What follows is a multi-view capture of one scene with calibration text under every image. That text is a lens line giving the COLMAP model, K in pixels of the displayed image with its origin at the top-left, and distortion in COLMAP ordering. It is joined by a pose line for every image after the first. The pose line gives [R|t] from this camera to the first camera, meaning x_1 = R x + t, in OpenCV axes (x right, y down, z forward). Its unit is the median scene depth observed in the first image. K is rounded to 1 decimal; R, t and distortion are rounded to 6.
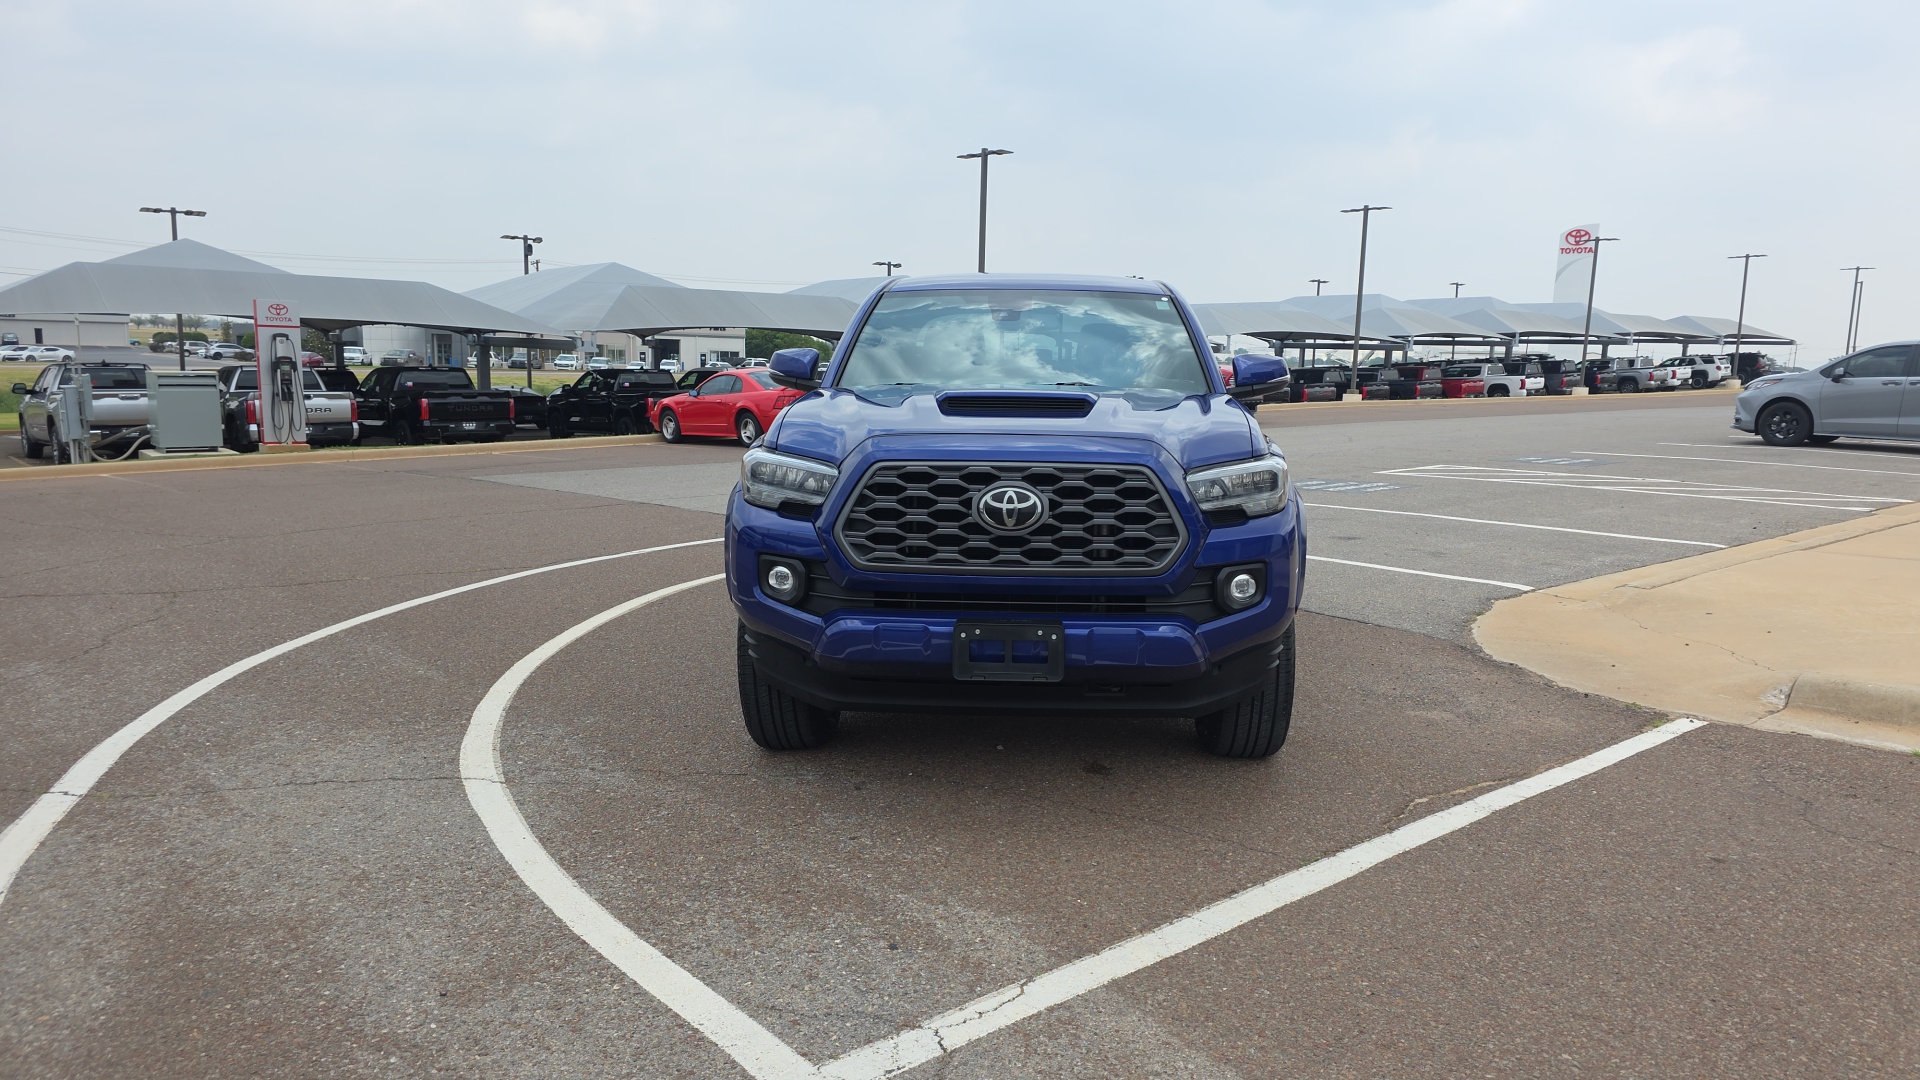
lens RADIAL K [[1303.7, 0, 1011.7], [0, 1303.7, 572.5], [0, 0, 1]] dist [0.092564, -0.093085]
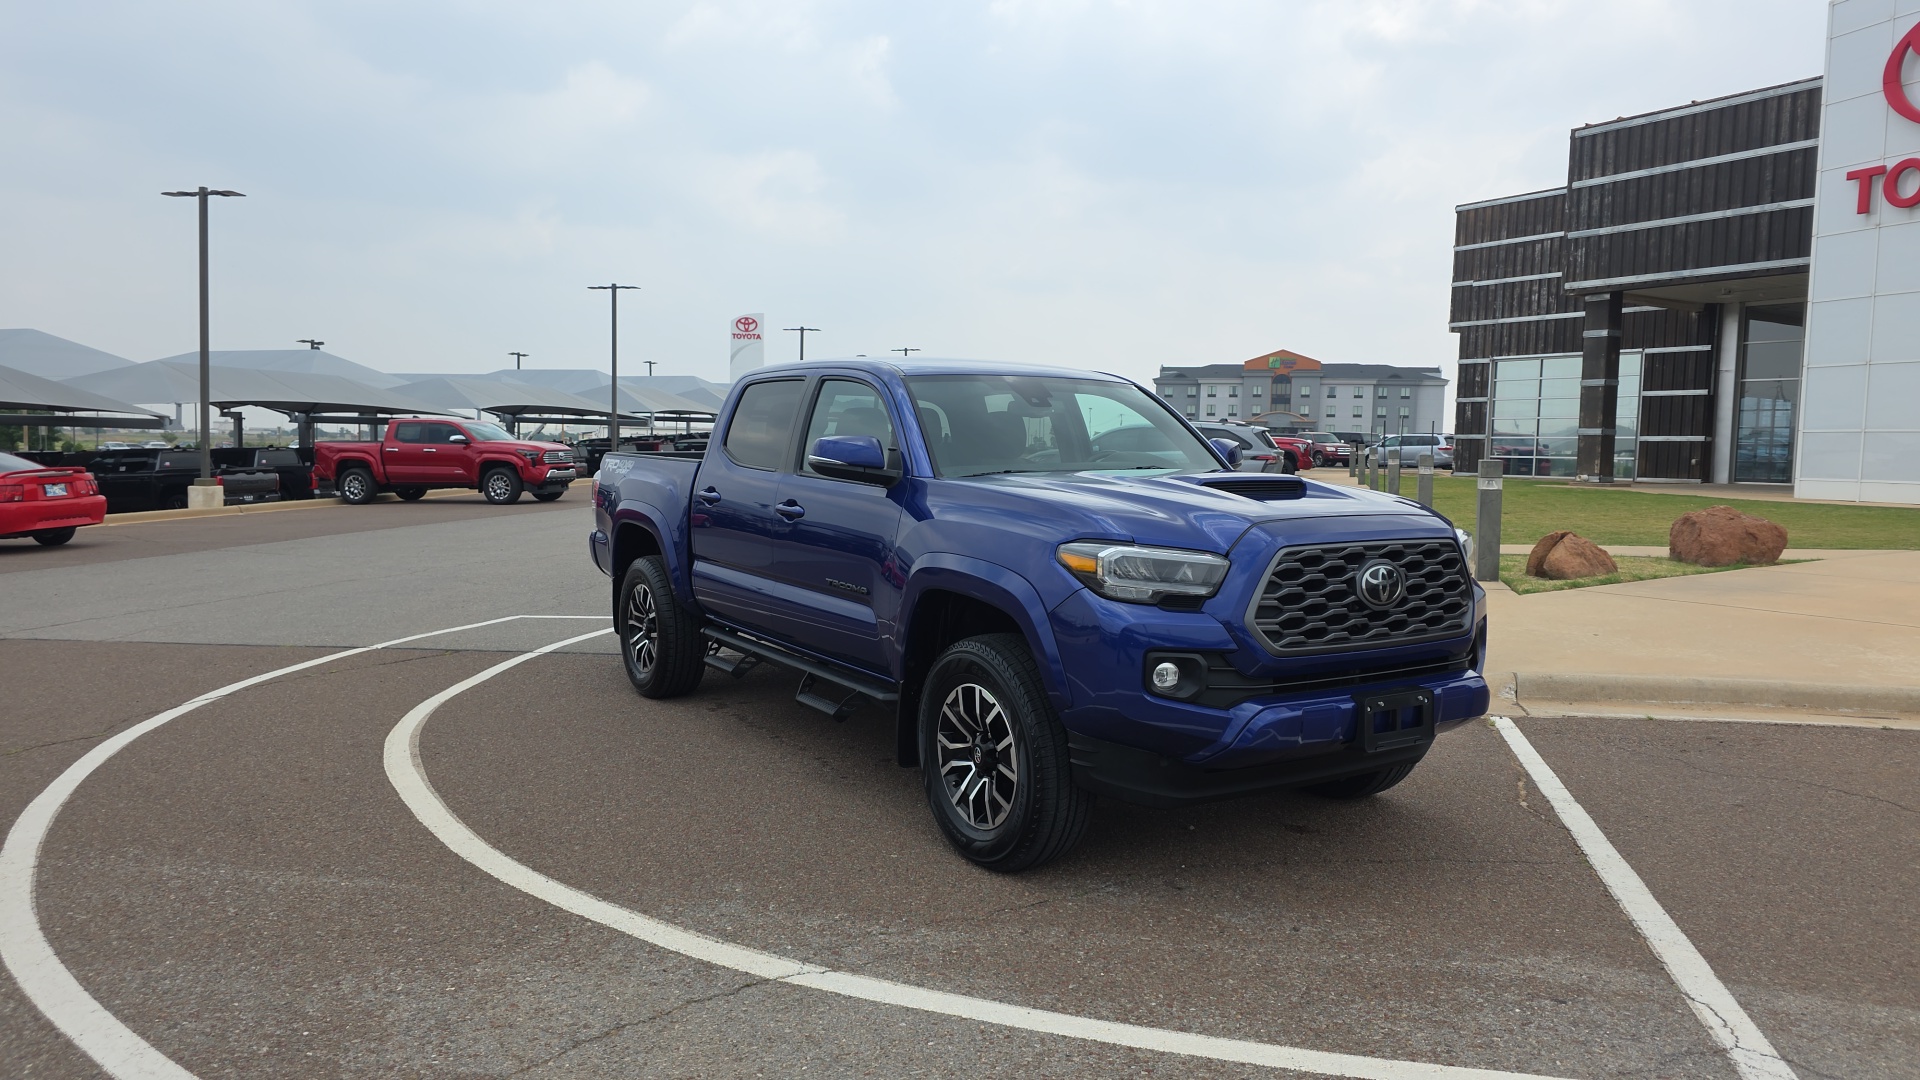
lens RADIAL K [[1317.8, 0, 1002.6], [0, 1317.8, 543.6], [0, 0, 1]] dist [0.050355, -0.045502]
pose [[0.809313, -0.050766, 0.585180, -0.868526], [0.096004, 0.994293, -0.046517, -0.060849], [-0.579479, 0.093826, 0.809568, 0.292913]]
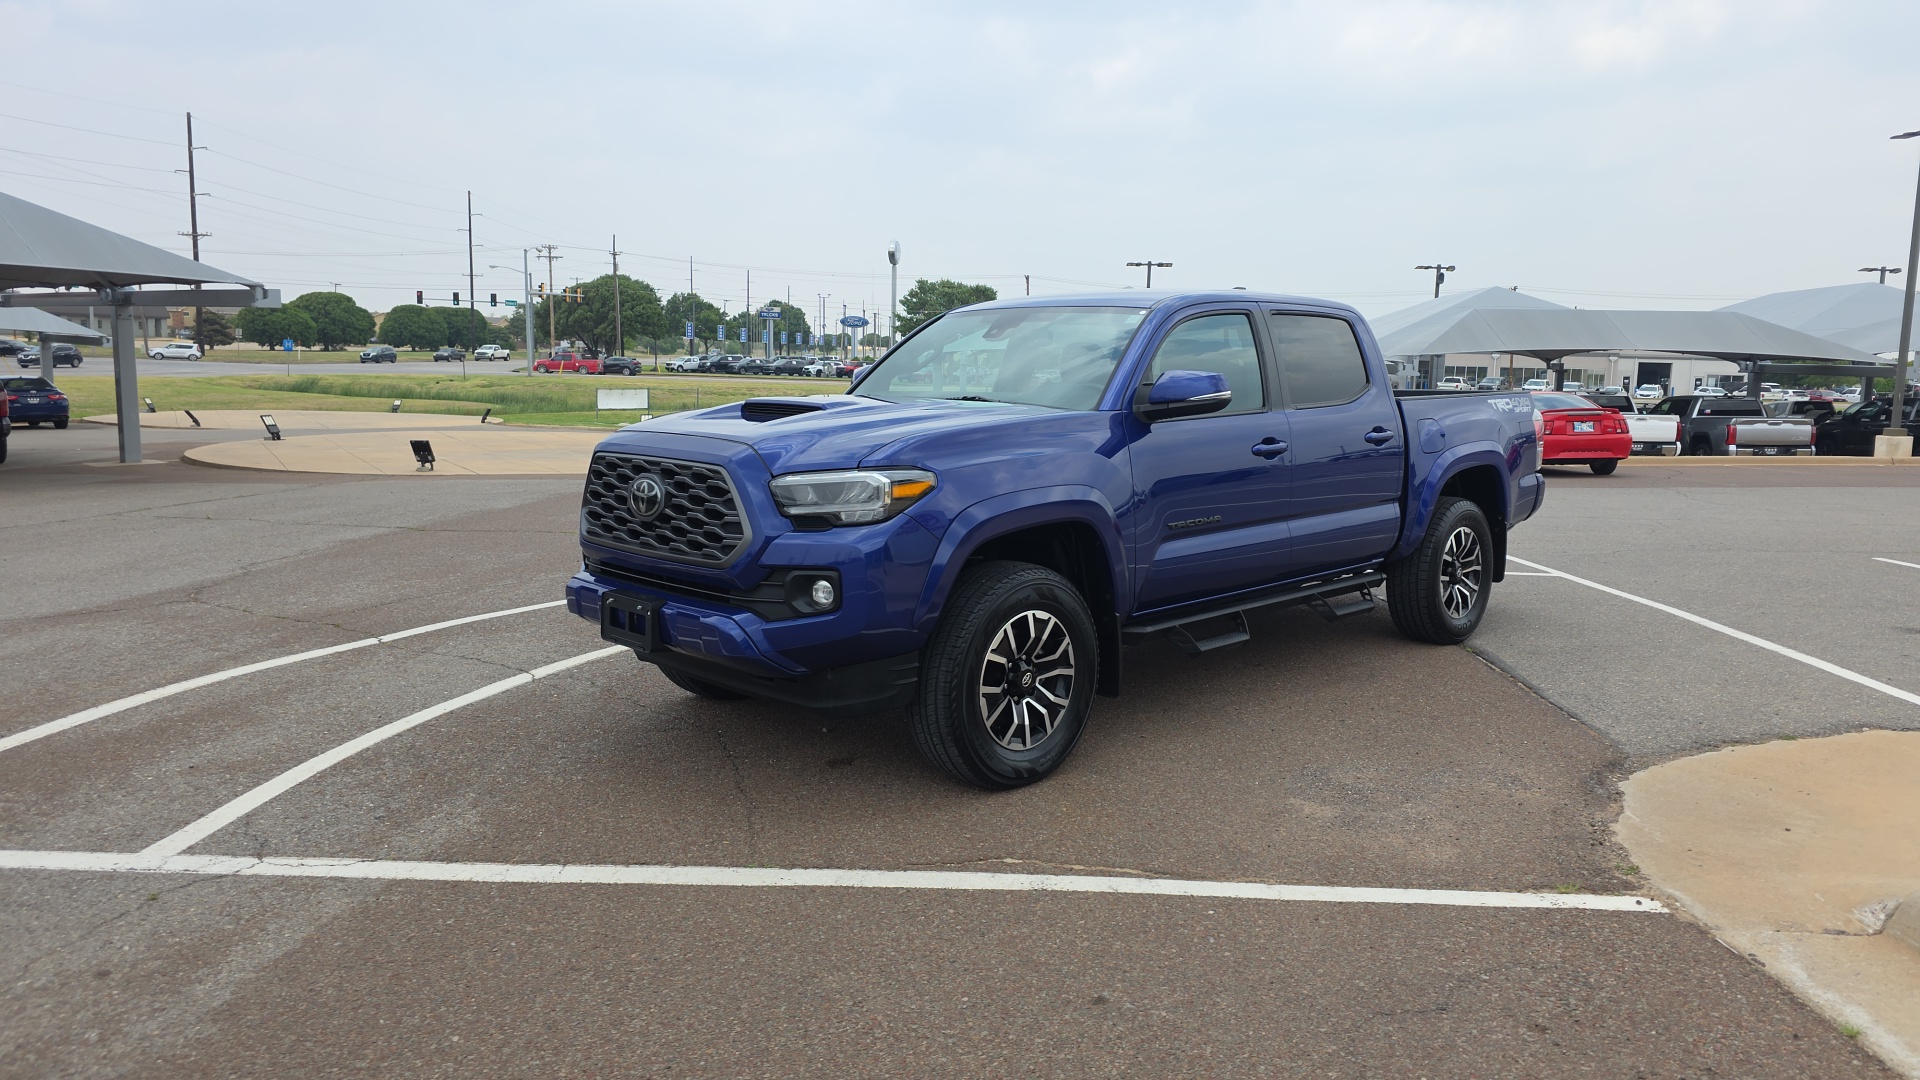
lens RADIAL K [[1286.9, 0, 960.0], [0, 1286.9, 540.0], [0, 0, 1]] dist [0.034314, 0.001517]
pose [[0.727920, 0.089362, -0.679814, 0.956500], [-0.117015, 0.993116, 0.005251, -0.049009], [0.675603, 0.075726, 0.733366, 0.350878]]
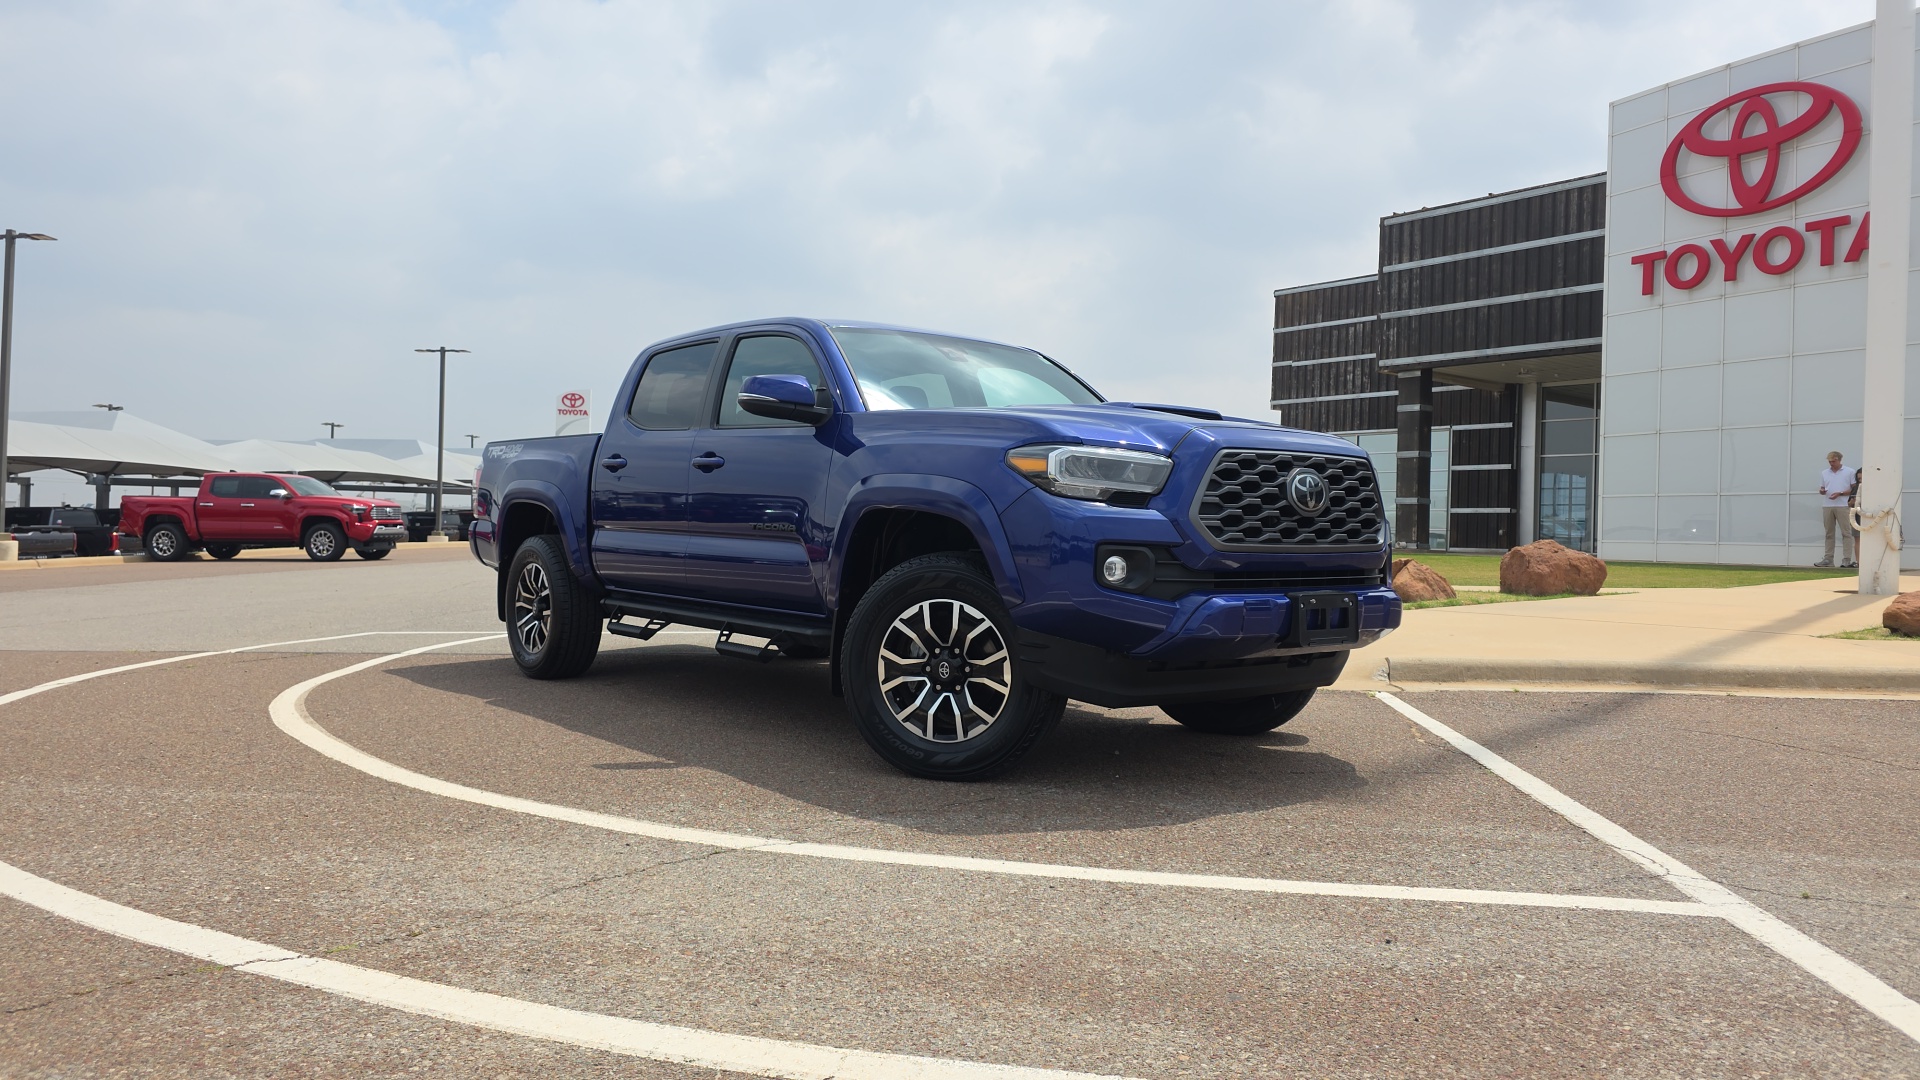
lens RADIAL K [[1325.6, 0, 951.8], [0, 1325.6, 527.9], [0, 0, 1]] dist [0.027645, -0.003789]
pose [[0.749867, 0.000597, 0.661589, -0.973333], [0.102345, 0.987857, -0.116892, 0.082229], [-0.653625, 0.155364, 0.740700, 0.349063]]
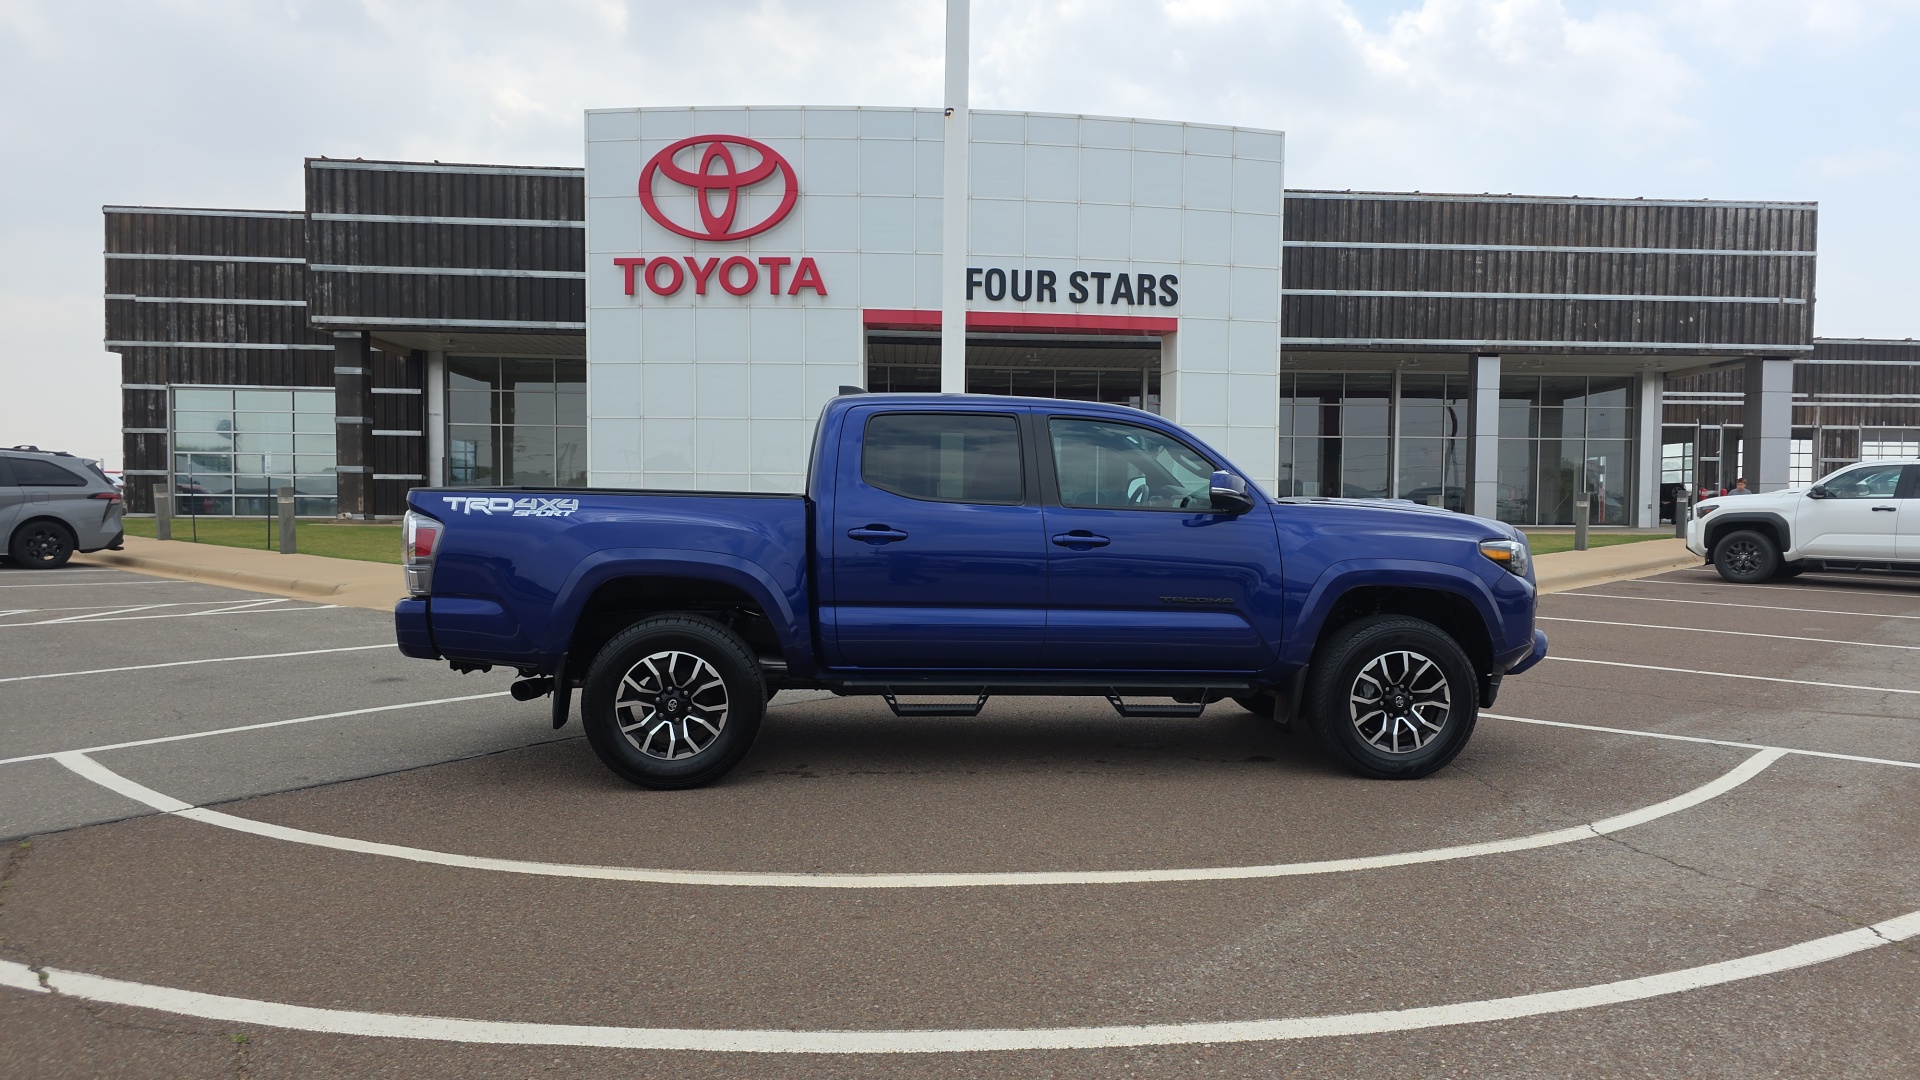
lens RADIAL K [[1303.7, 0, 1011.7], [0, 1303.7, 572.5], [0, 0, 1]] dist [0.092564, -0.093085]
pose [[-0.151957, -0.074814, 0.985552, -1.717292], [0.151971, 0.983506, 0.098090, -0.315533], [-0.976634, 0.164681, -0.138081, 1.891993]]
